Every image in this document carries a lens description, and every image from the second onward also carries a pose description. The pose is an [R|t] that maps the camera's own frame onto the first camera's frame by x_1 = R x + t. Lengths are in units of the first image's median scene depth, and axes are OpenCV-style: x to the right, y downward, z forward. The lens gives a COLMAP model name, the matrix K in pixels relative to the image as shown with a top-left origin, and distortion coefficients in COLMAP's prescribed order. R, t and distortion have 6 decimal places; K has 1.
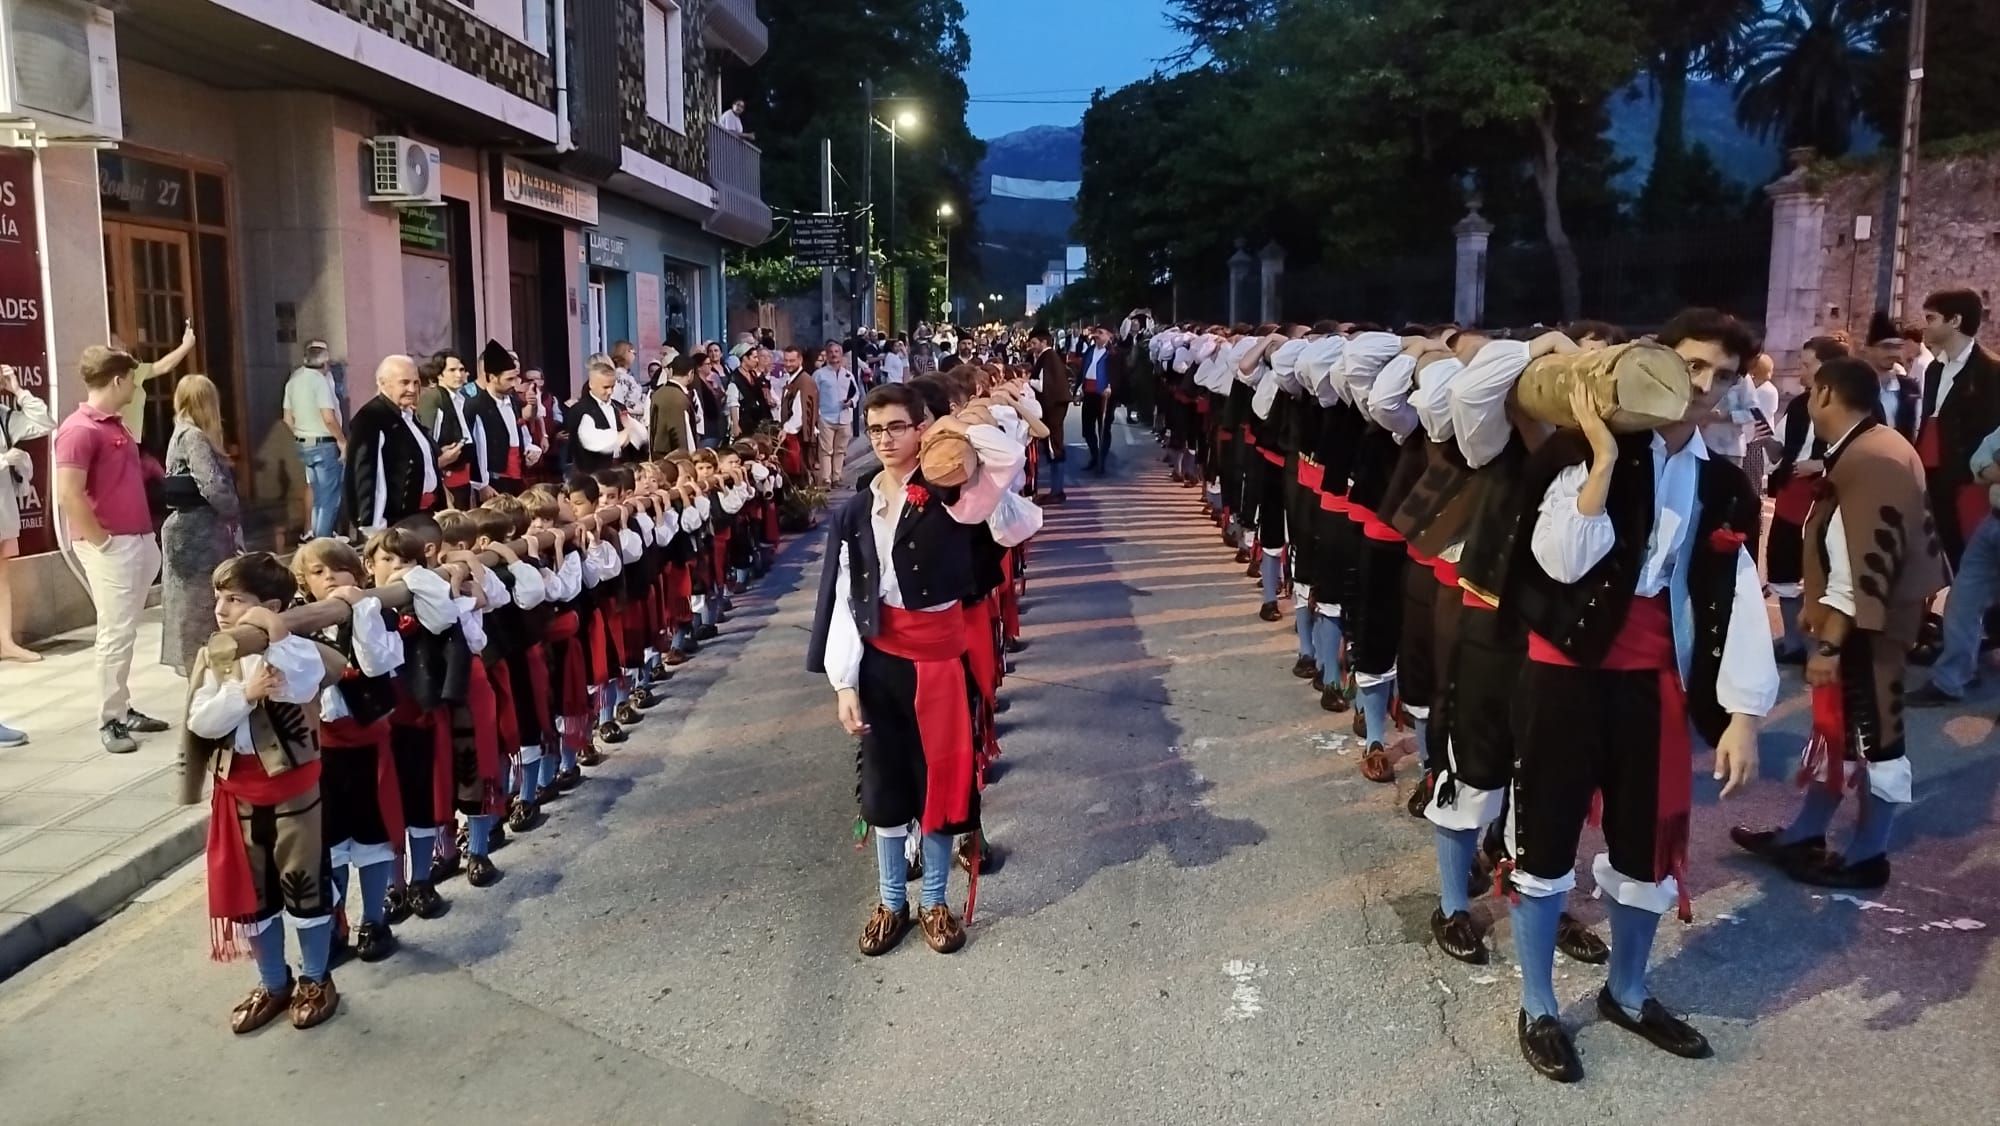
lens RADIAL K [[1454.2, 0, 998.4], [0, 1454.2, 556.7], [0, 0, 1]] dist [0.000735, -0.001293]
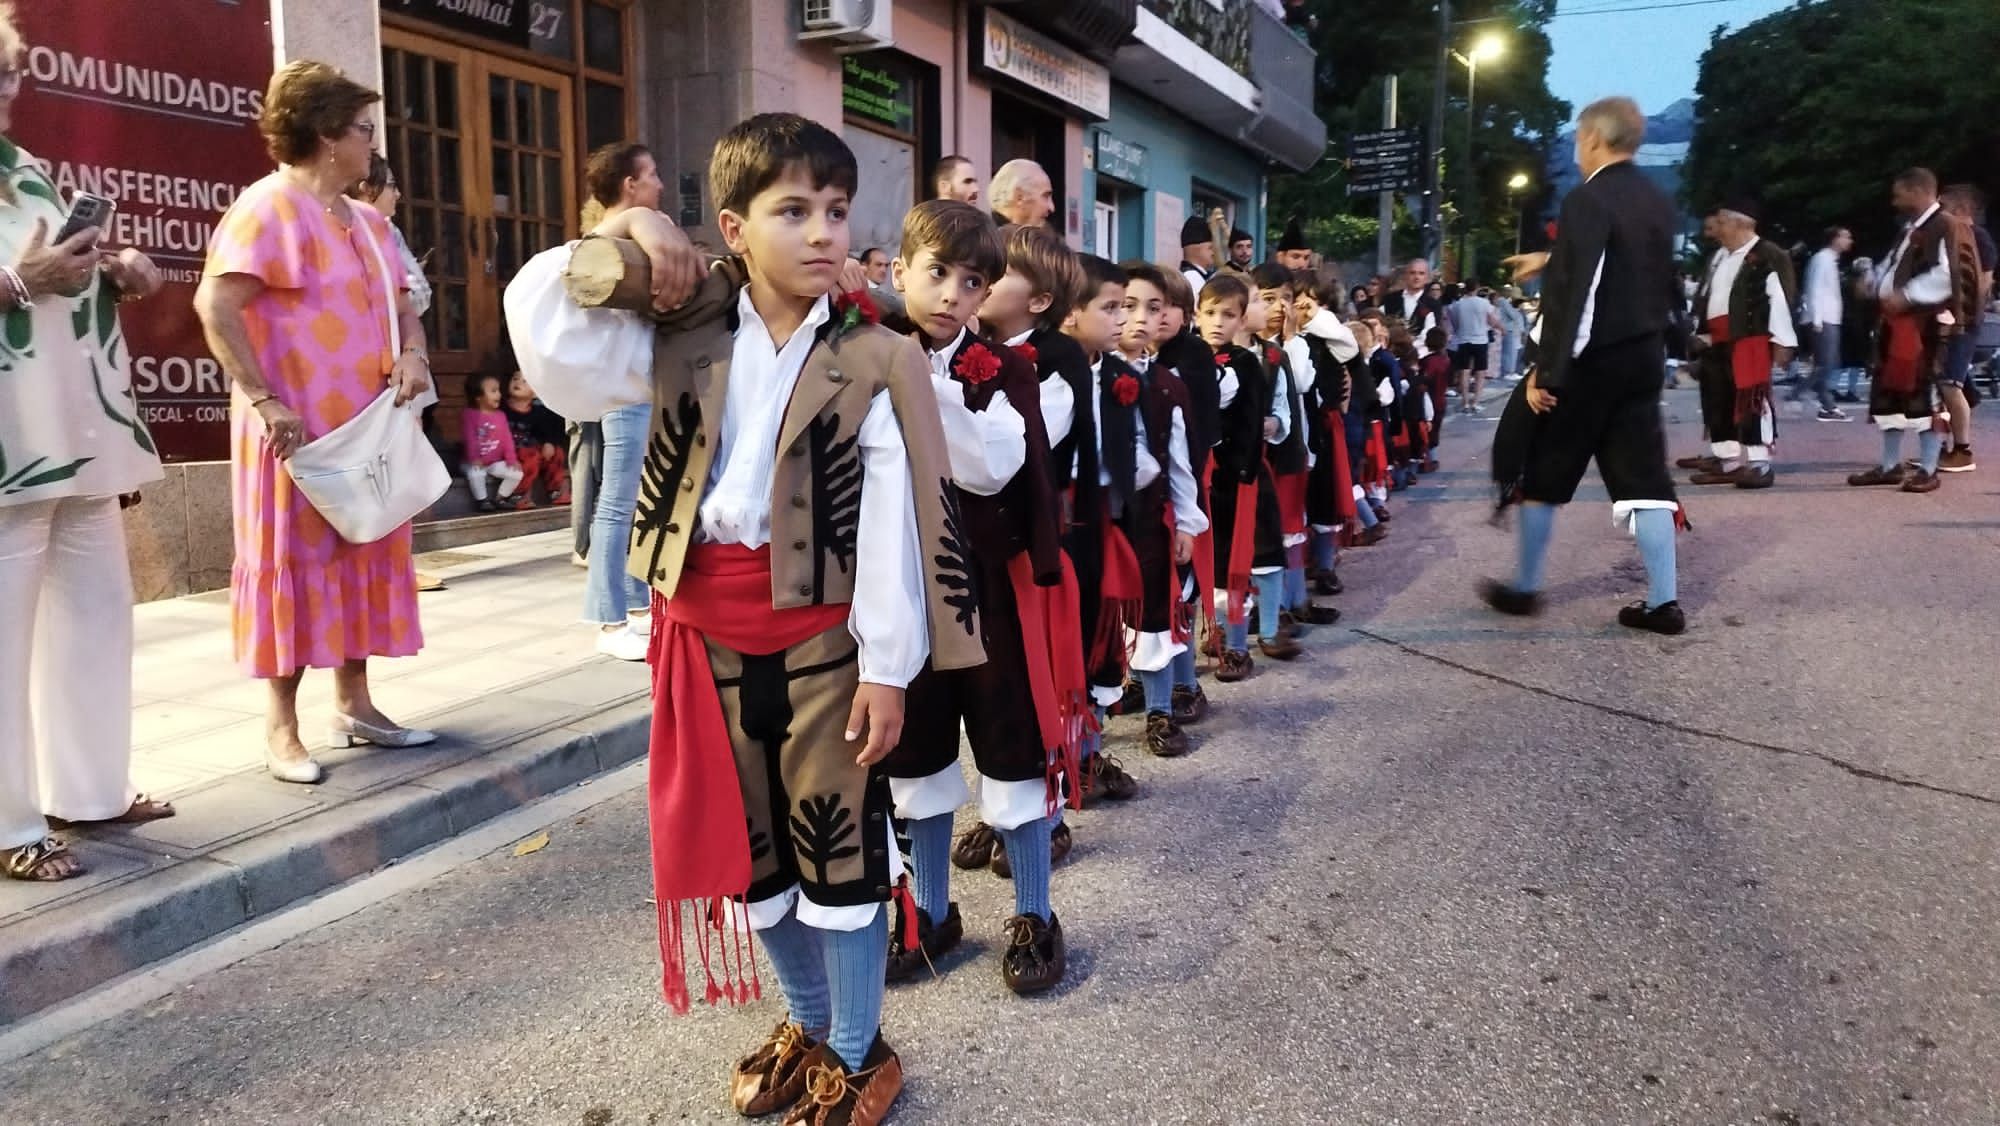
lens RADIAL K [[1454.2, 0, 996.1], [0, 1454.2, 559.2], [0, 0, 1]] dist [0.000735, -0.001293]
pose [[0.934293, 0.045469, -0.353593, -0.034819], [-0.047053, 0.998884, 0.004122, 0.011452], [0.353386, 0.012786, 0.935390, 0.206844]]
